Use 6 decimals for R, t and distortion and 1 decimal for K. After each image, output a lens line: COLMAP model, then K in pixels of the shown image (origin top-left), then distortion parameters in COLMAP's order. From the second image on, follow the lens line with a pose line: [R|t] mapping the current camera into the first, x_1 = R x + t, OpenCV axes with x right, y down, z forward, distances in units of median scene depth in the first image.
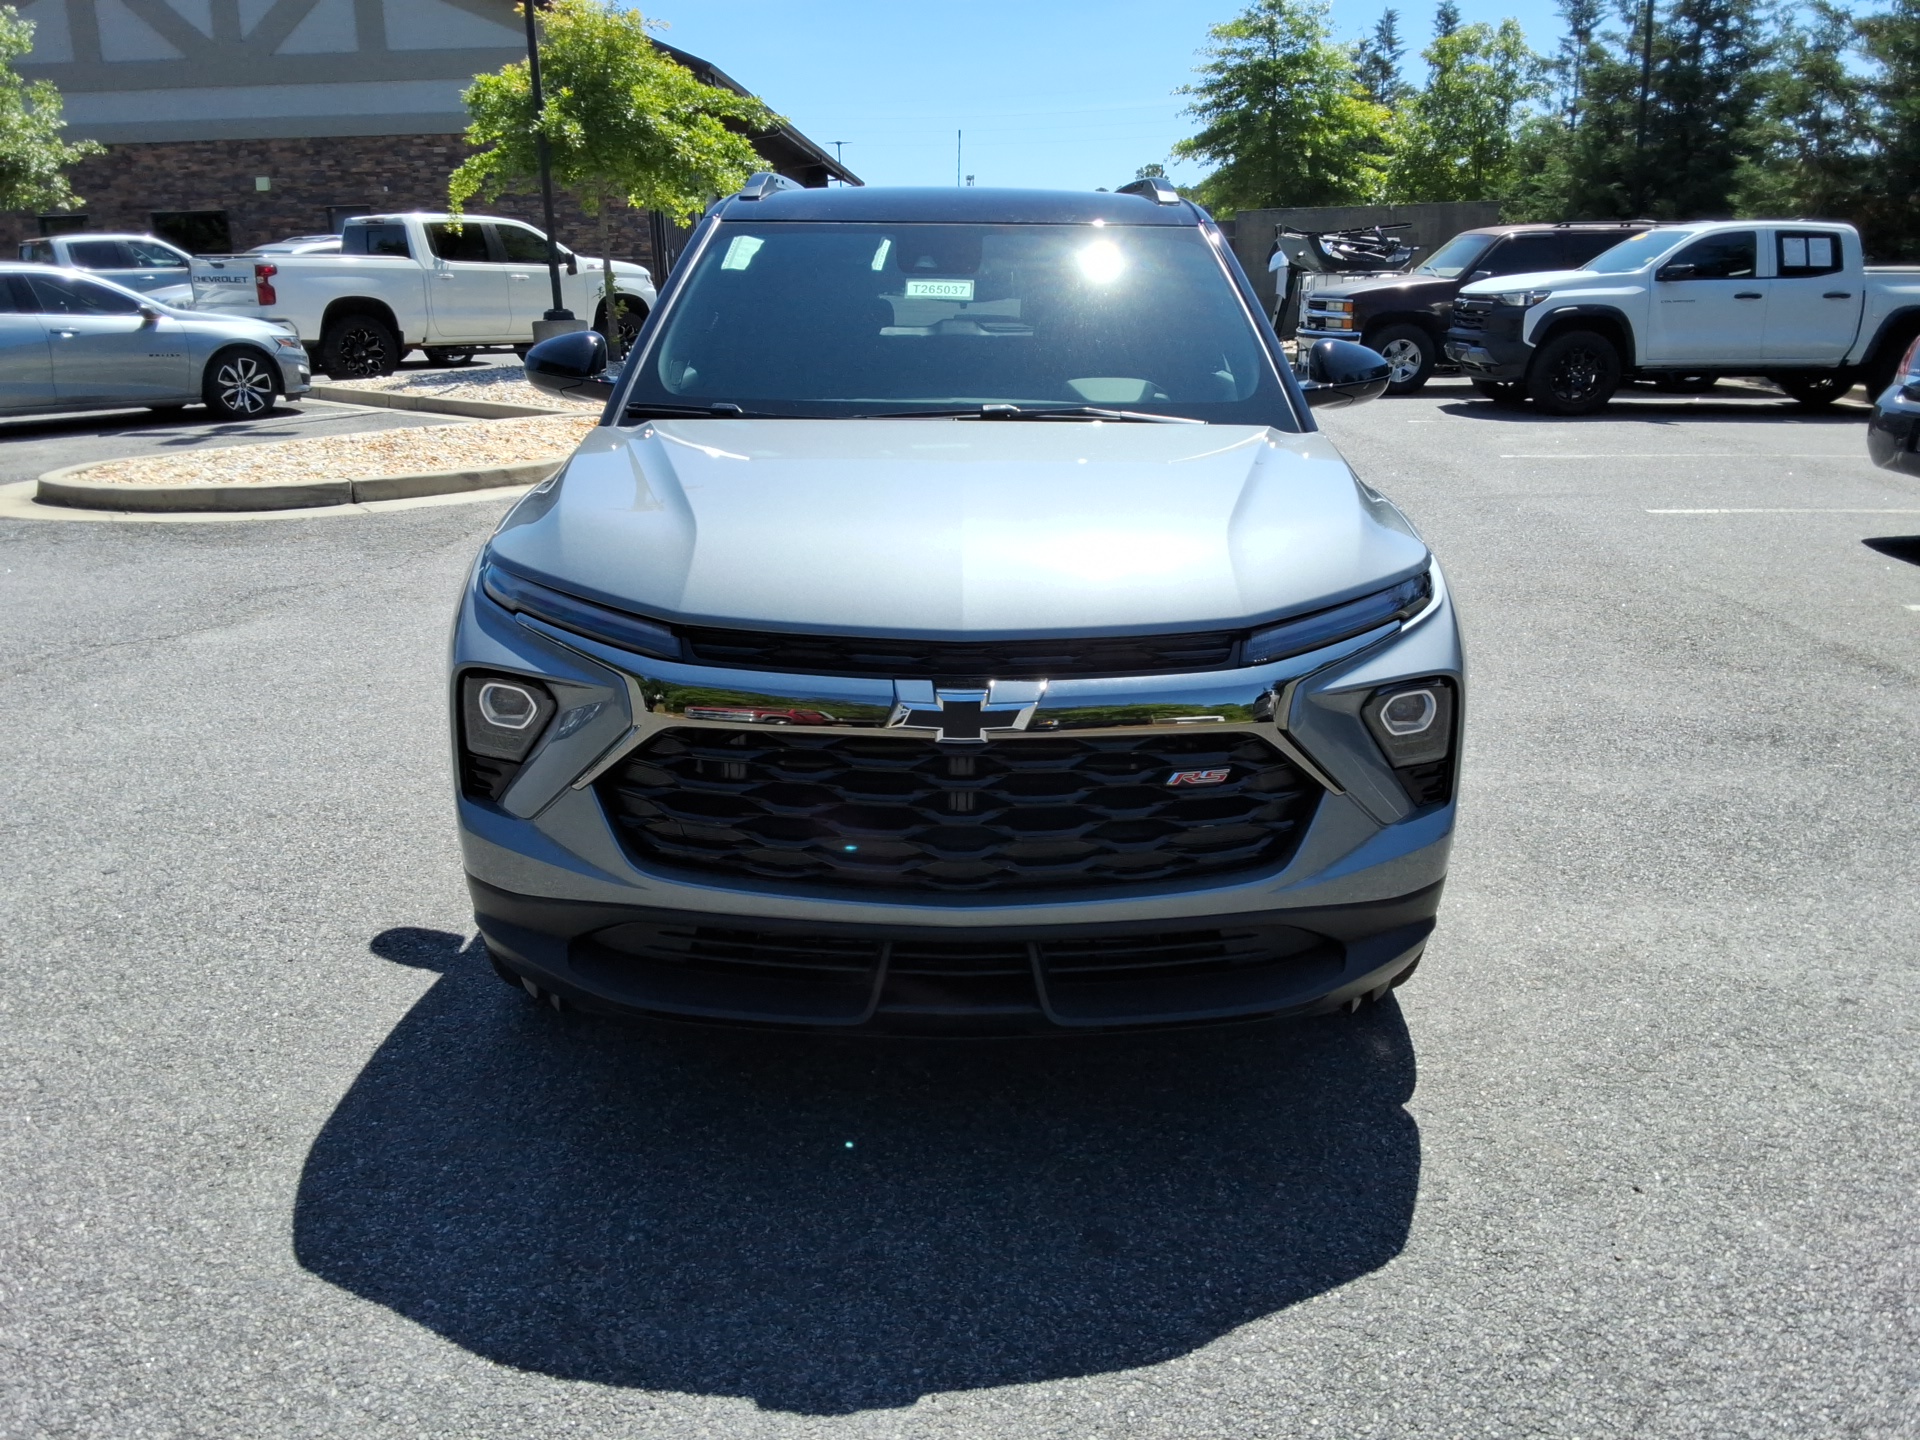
lens RADIAL K [[1529.7, 0, 970.6], [0, 1529.7, 714.2], [0, 0, 1]] dist [0.116353, -0.183845]
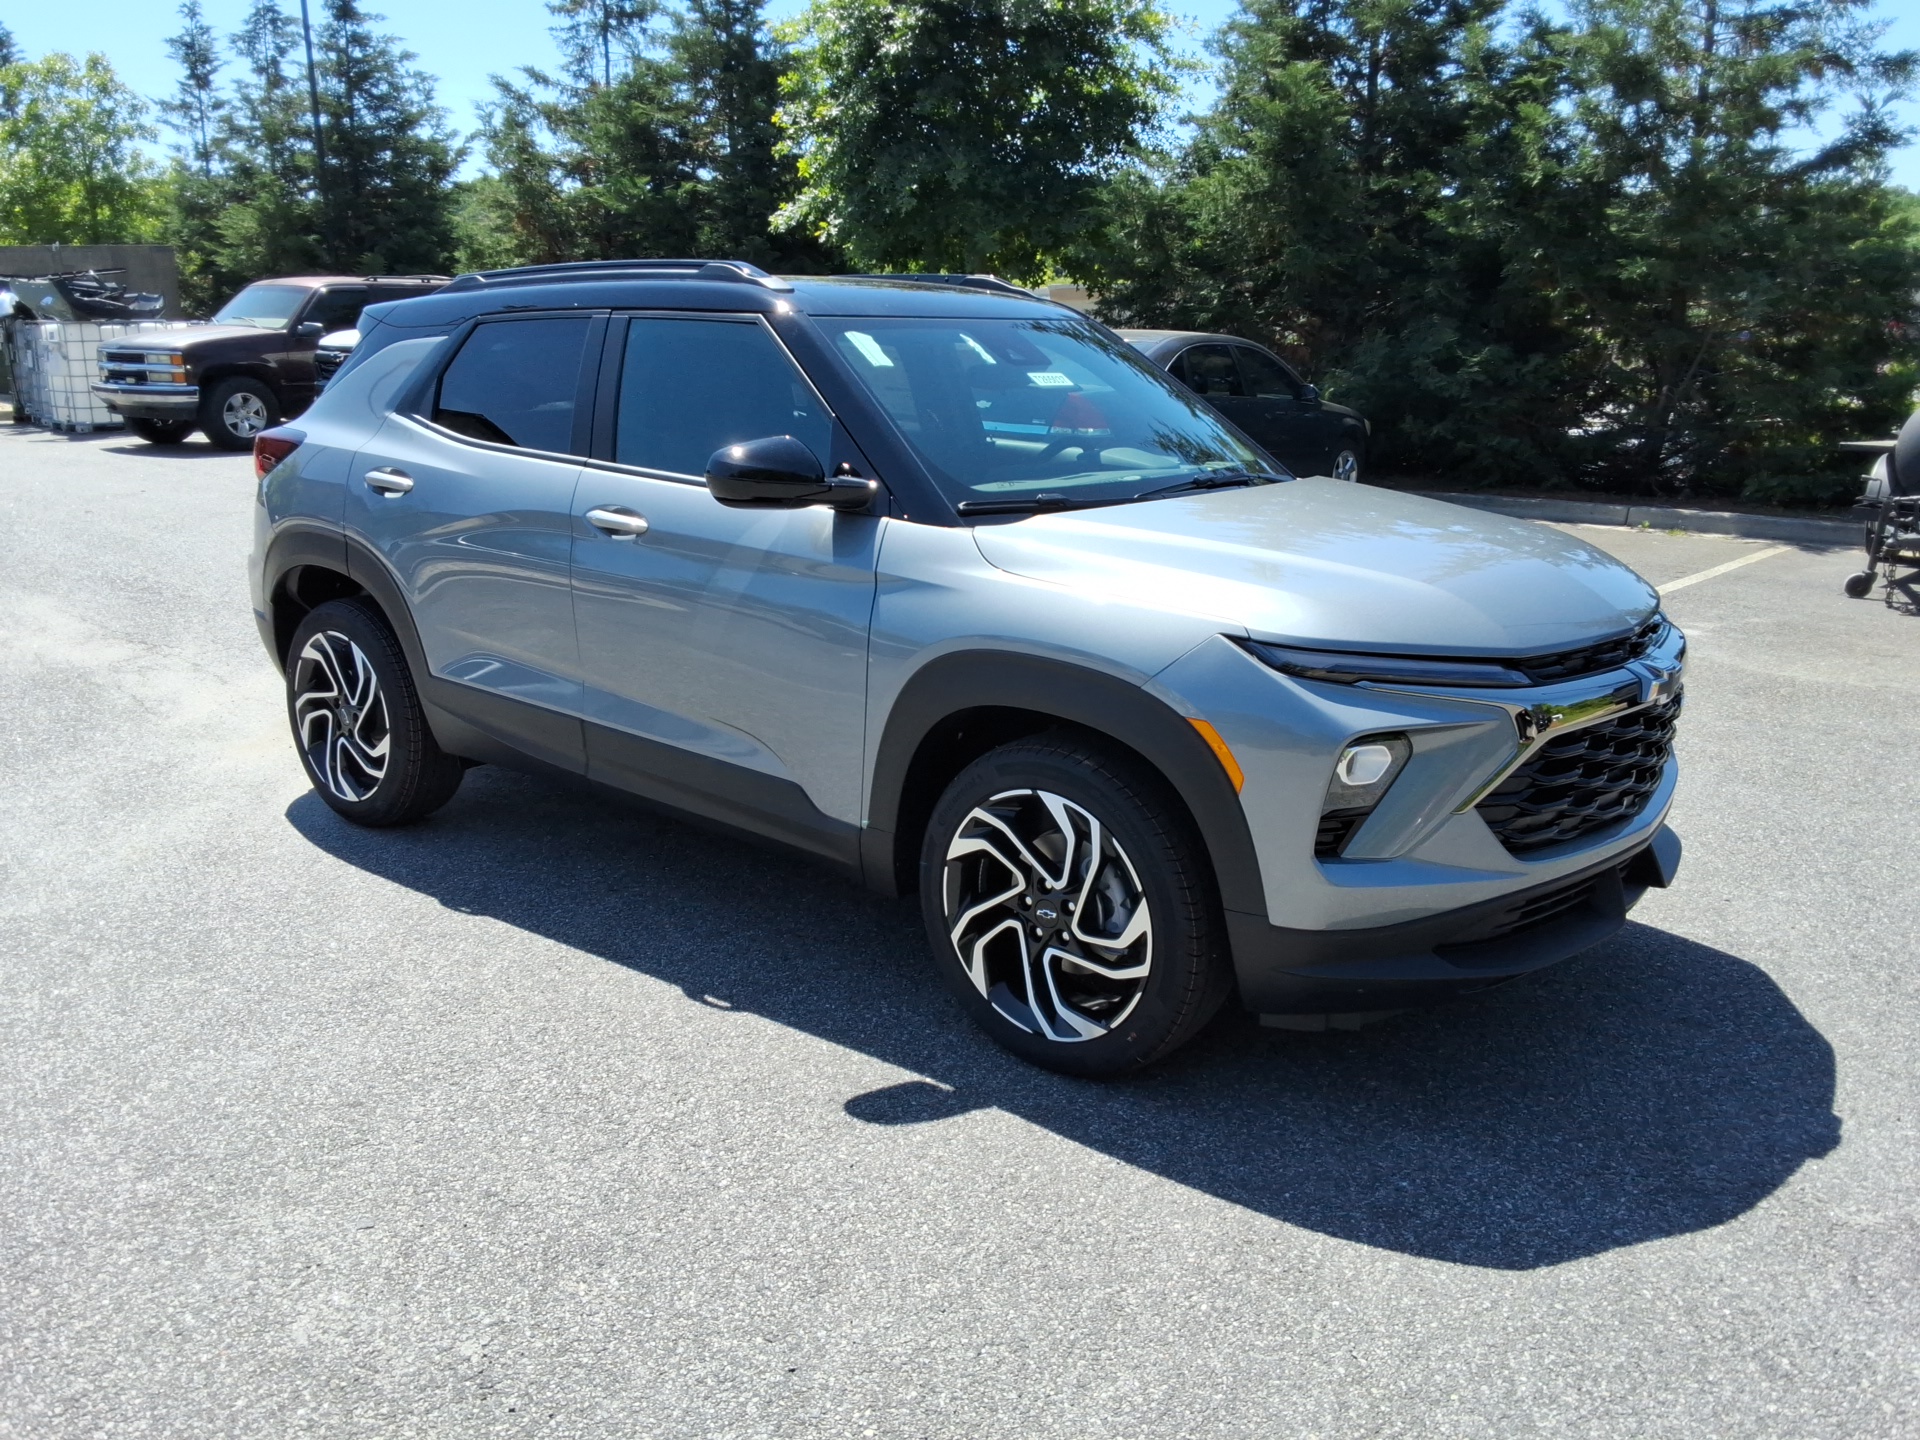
lens RADIAL K [[1529.7, 0, 970.6], [0, 1529.7, 714.2], [0, 0, 1]] dist [0.116353, -0.183845]
pose [[0.633750, -0.186886, 0.750623, -0.186997], [0.205380, 0.976201, 0.069648, -0.025528], [-0.745775, 0.110023, 0.657050, 0.066284]]
